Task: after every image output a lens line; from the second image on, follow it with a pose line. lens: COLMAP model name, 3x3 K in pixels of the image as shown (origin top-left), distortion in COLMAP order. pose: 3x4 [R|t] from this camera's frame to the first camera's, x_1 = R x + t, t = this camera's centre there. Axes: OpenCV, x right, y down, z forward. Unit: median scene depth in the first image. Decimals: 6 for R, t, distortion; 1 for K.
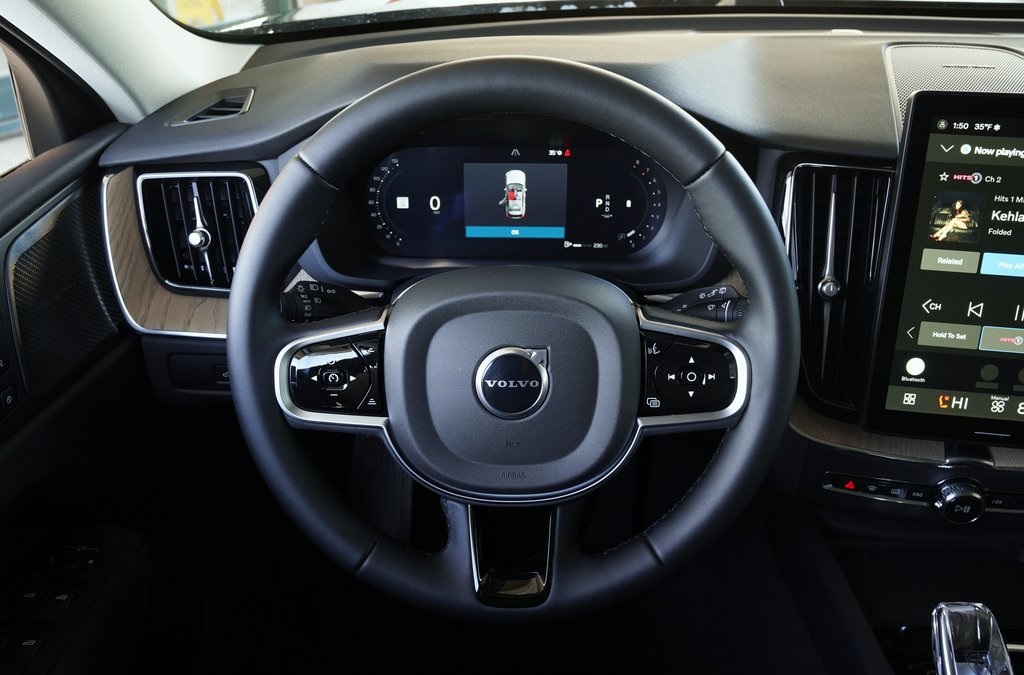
lens RADIAL K [[780.5, 0, 512.0], [0, 780.5, 337.5], [0, 0, 1]] dist [-0.096030, 0.089128]
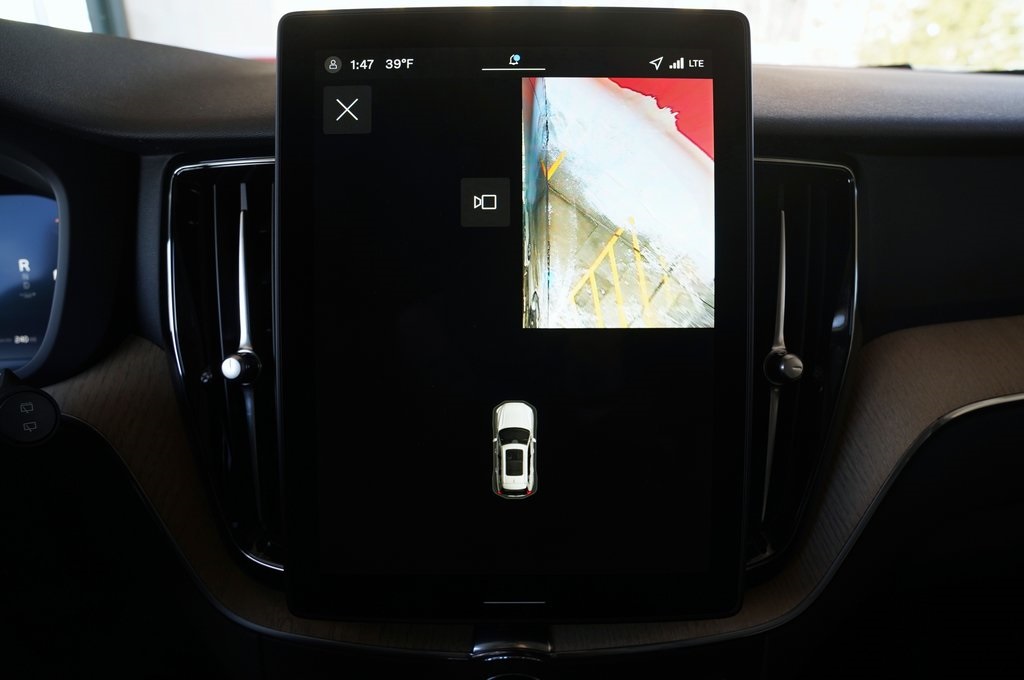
lens RADIAL K [[702.7, 0, 512.0], [0, 702.7, 340.0], [0, 0, 1]] dist [-0.124187, 0.083672]
pose [[0.988047, -0.060183, 0.141918, 0.592777], [0.085719, 0.979678, -0.181338, 0.032481], [-0.128120, 0.191336, 0.973127, 0.495479]]
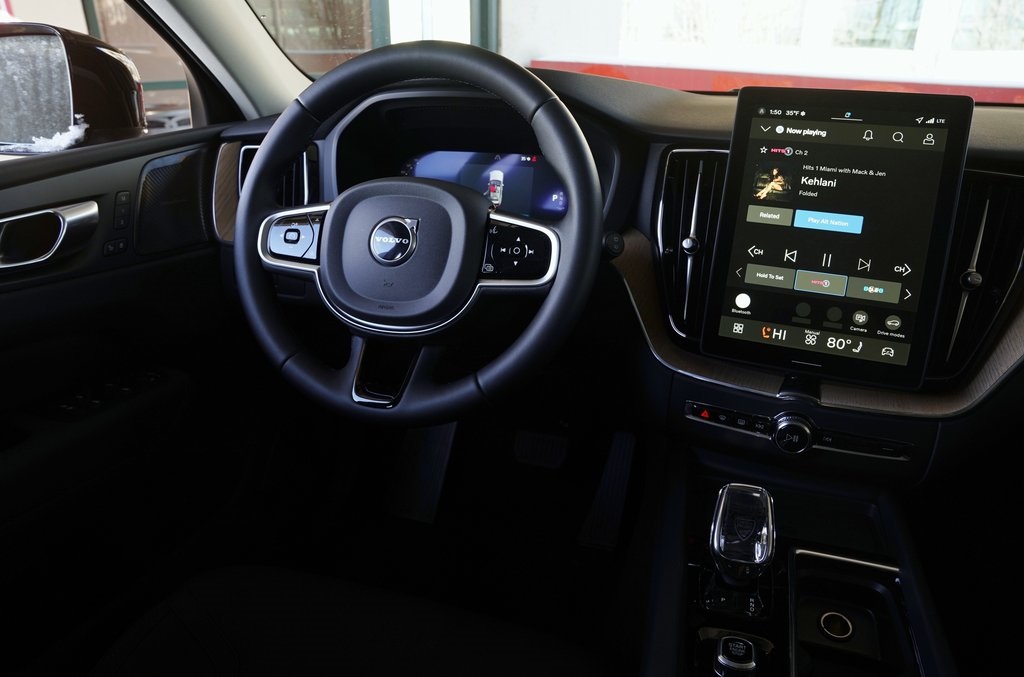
lens RADIAL K [[702.7, 0, 512.0], [0, 702.7, 338.5], [0, 0, 1]] dist [-0.124187, 0.083672]
pose [[0.962577, 0.109331, -0.247975, 0.470314], [-0.154744, 0.972915, -0.171727, 0.357773], [0.222483, 0.203673, 0.953425, -0.135225]]
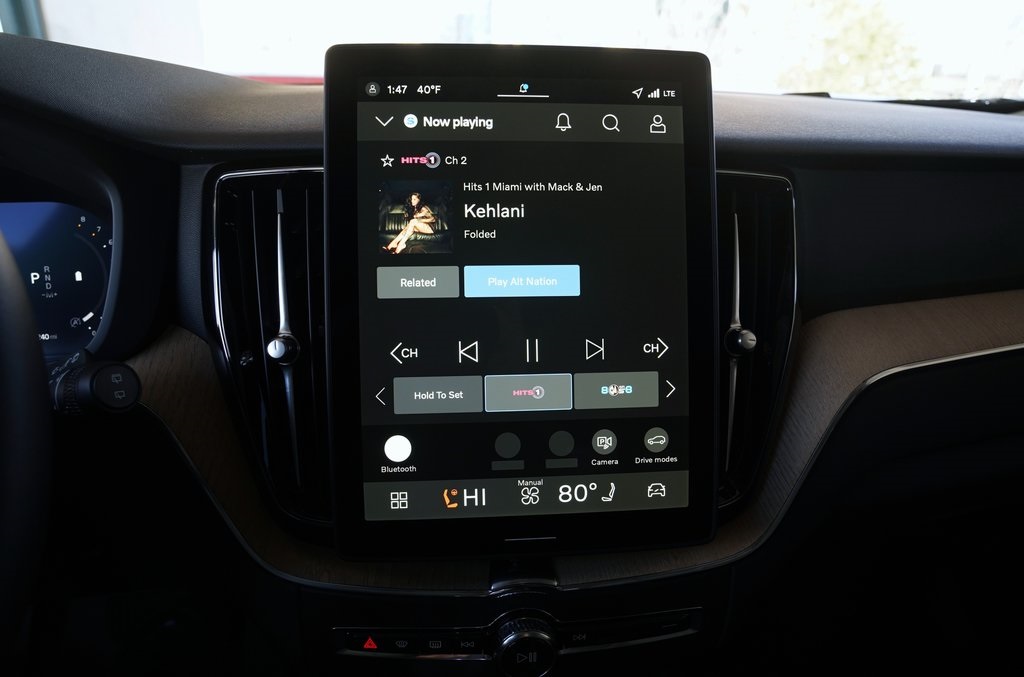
lens RADIAL K [[703.7, 0, 512.0], [0, 703.7, 338.5], [0, 0, 1]] dist [-0.136096, 0.109940]
pose [[0.969146, -0.071442, 0.235909, 0.506269], [0.120395, 0.972343, -0.200135, 0.080215], [-0.215086, 0.222362, 0.950943, 0.410751]]
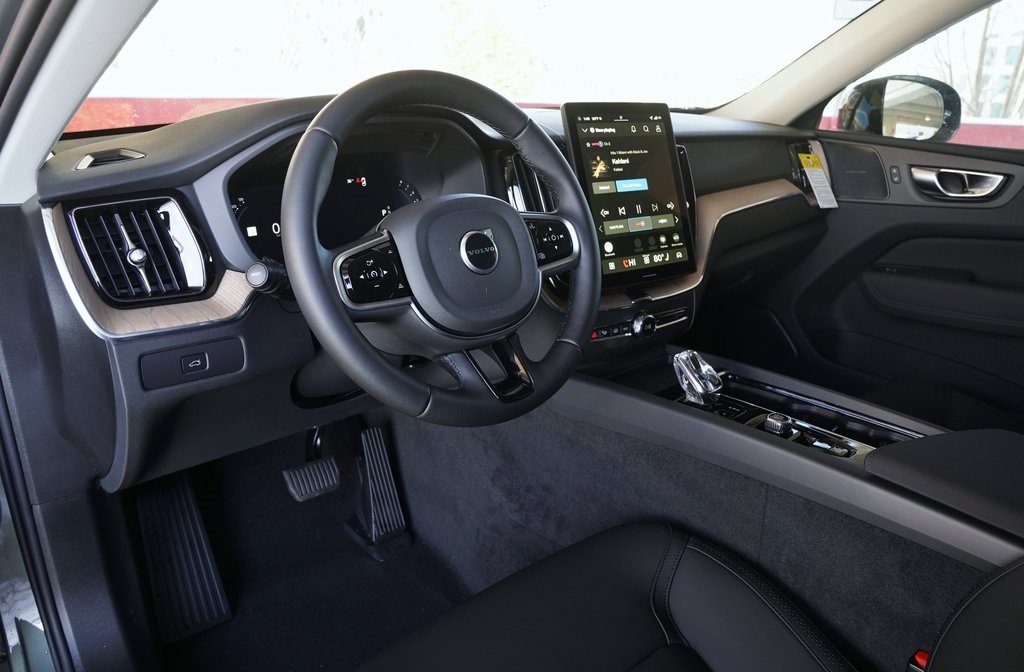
lens RADIAL K [[715.8, 0, 512.0], [0, 715.8, 336.0], [0, 0, 1]] dist [-0.109720, 0.001910]
pose [[0.737672, -0.218555, 0.638806, -0.778170], [0.359584, 0.927979, -0.097745, 0.324133], [-0.571436, 0.301808, 0.763133, -0.084069]]
